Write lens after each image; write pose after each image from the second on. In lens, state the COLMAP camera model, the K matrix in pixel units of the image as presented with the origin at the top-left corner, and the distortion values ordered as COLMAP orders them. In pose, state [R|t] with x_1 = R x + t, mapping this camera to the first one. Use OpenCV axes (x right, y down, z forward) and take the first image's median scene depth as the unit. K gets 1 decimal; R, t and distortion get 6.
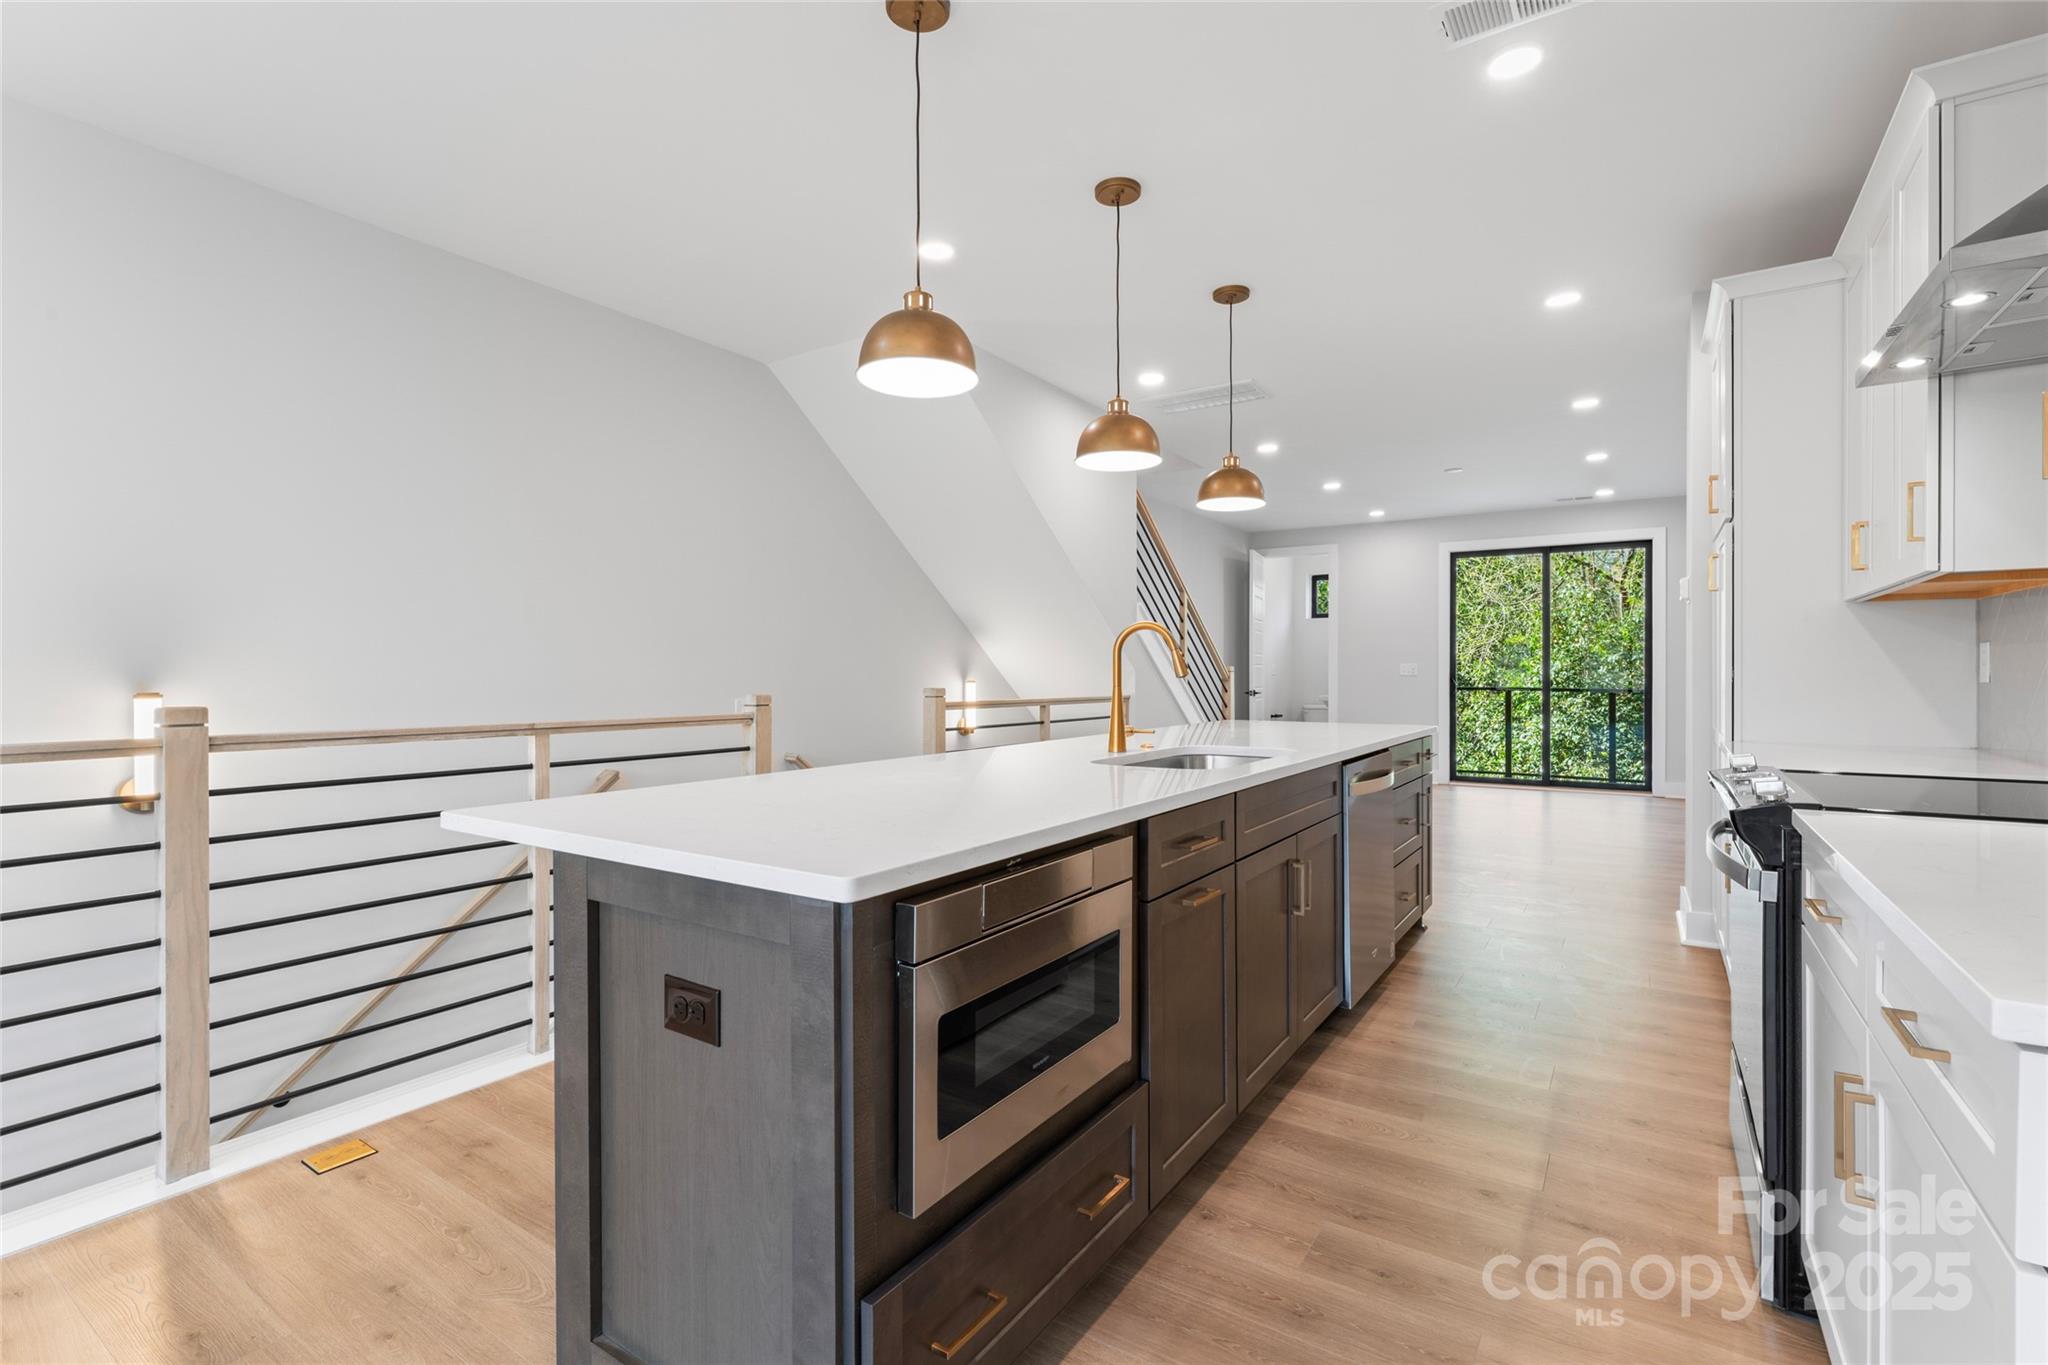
lens RADIAL K [[930.7, 0, 1031.4], [0, 930.7, 672.2], [0, 0, 1]] dist [0.002327, 0.000360]
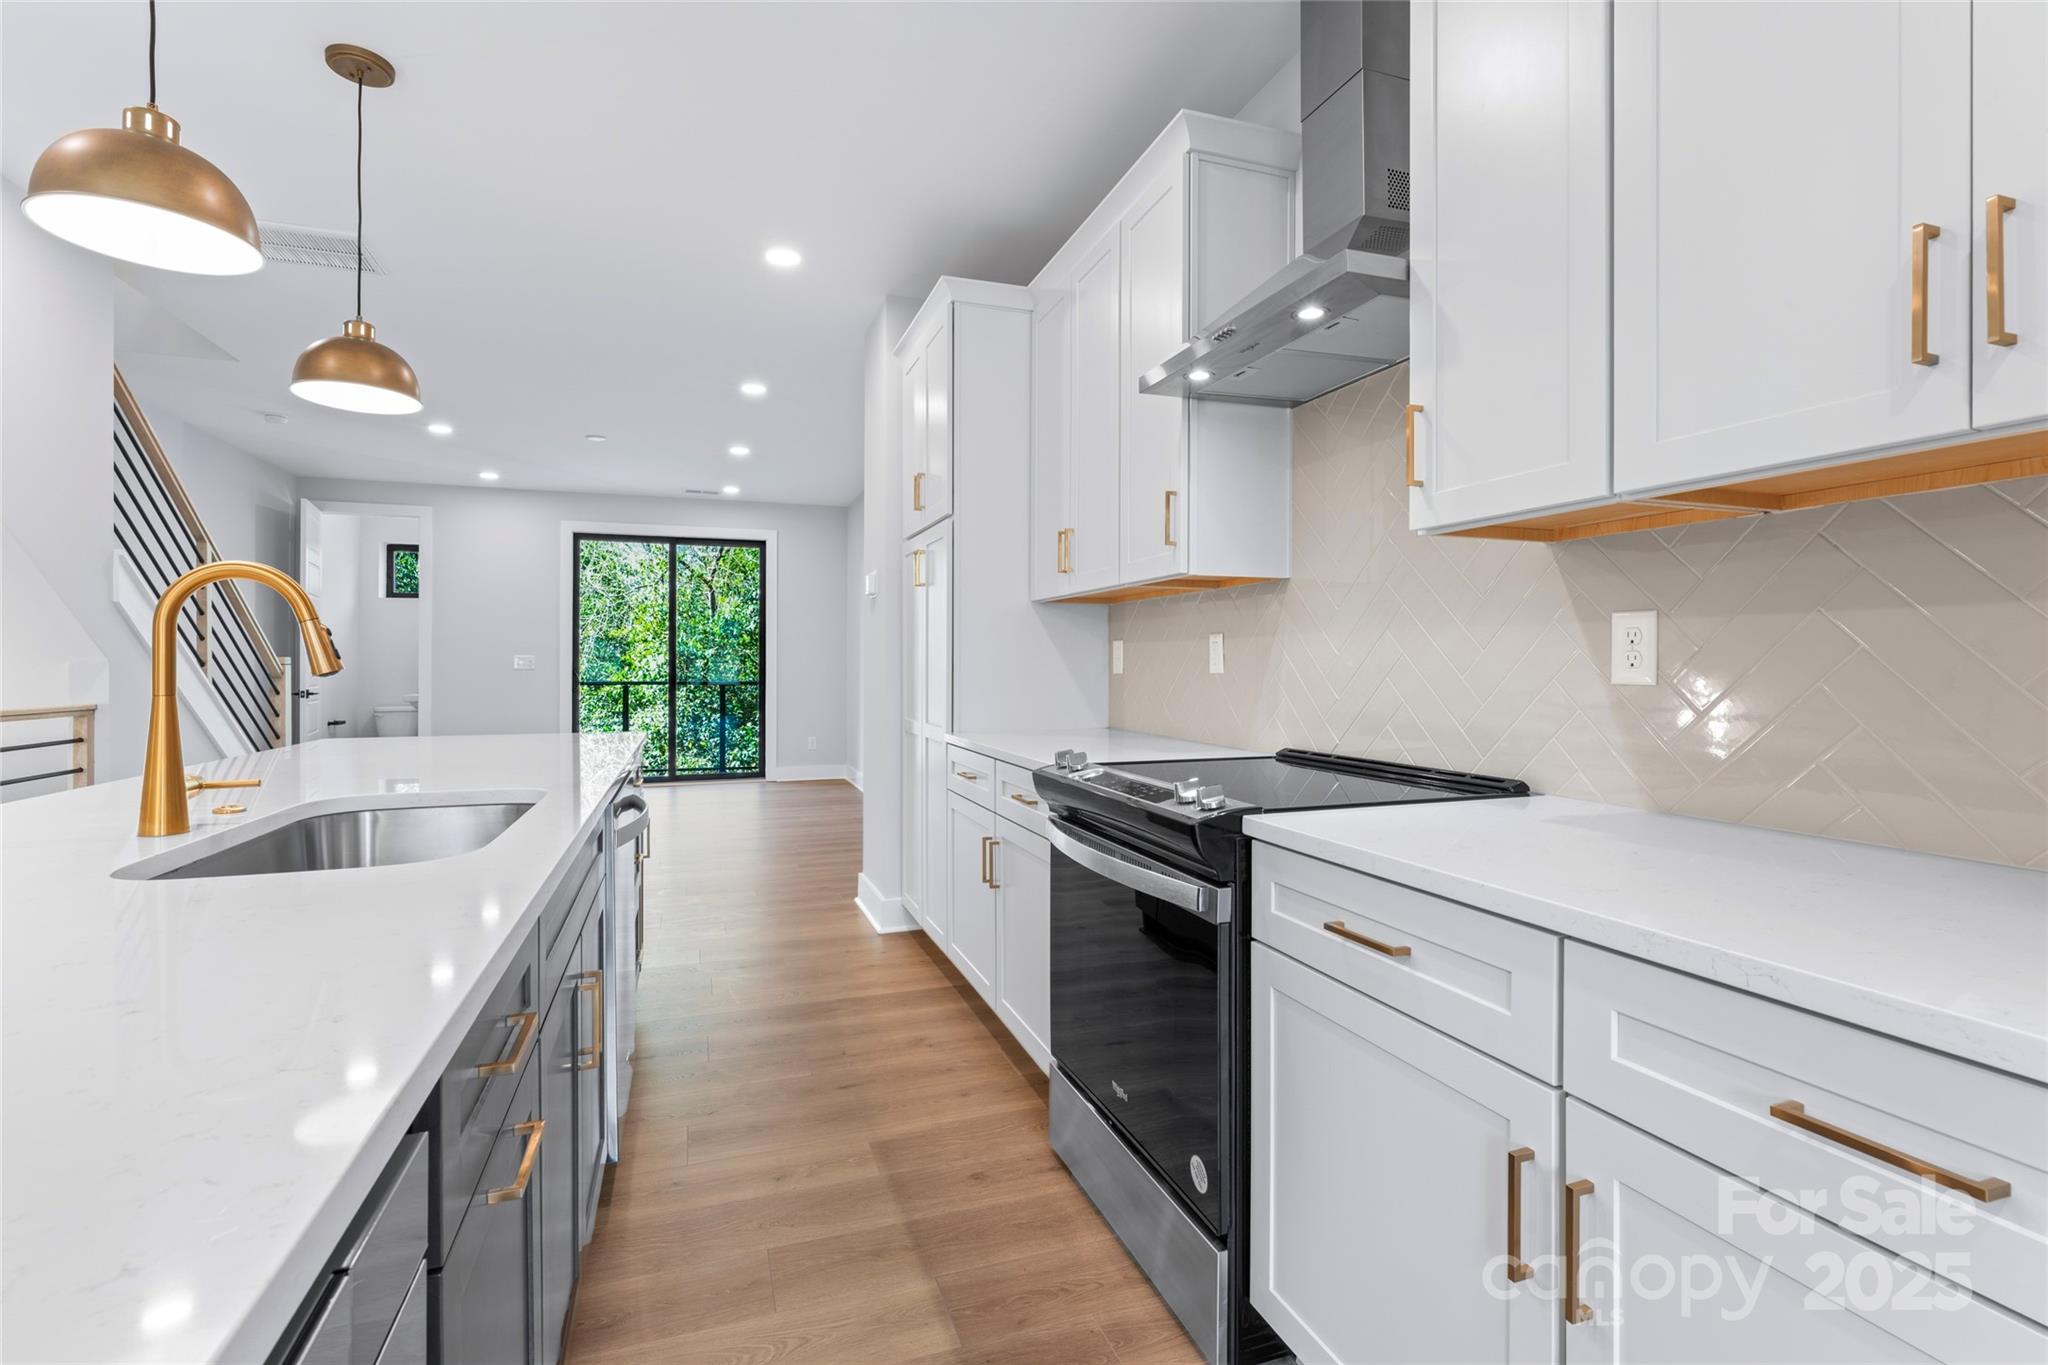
lens RADIAL K [[936.3, 0, 1026.8], [0, 936.3, 666.3], [0, 0, 1]] dist [-0.005666, -0.000730]
pose [[0.603402, -0.000234, 0.797437, -0.008528], [-0.000258, 1.000000, 0.000489, 0.000177], [-0.797437, -0.000501, 0.603402, 0.144389]]
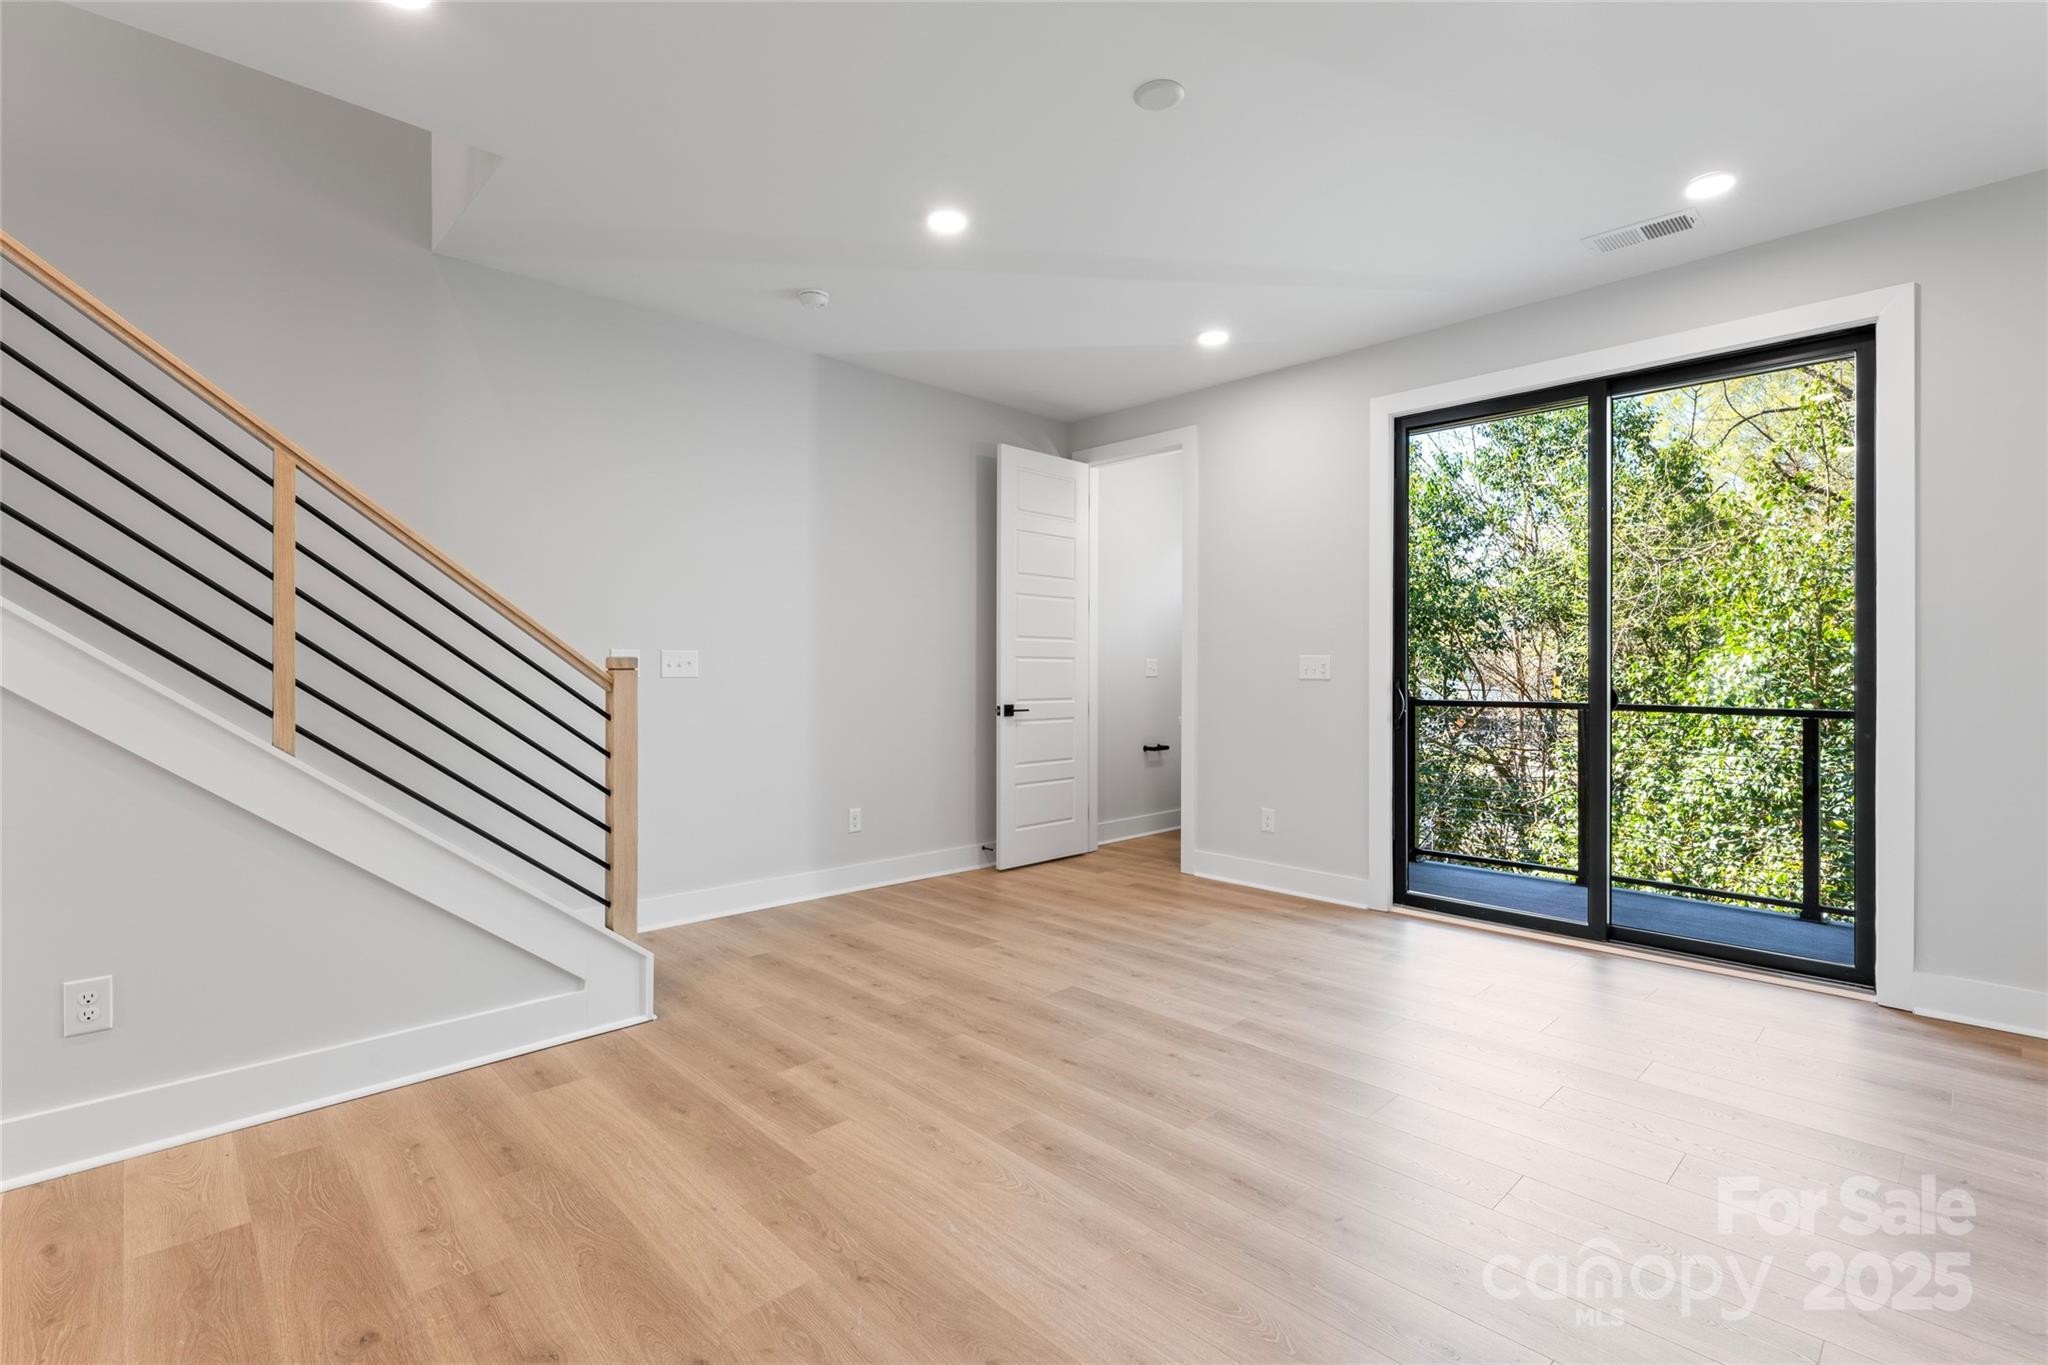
lens RADIAL K [[930.7, 0, 1031.4], [0, 930.7, 672.2], [0, 0, 1]] dist [0.002327, 0.000360]
pose [[0.976882, 0.006392, -0.213683, 0.515490], [-0.005933, 0.999979, 0.002791, -0.001922], [0.213697, -0.001459, 0.976899, 0.693710]]
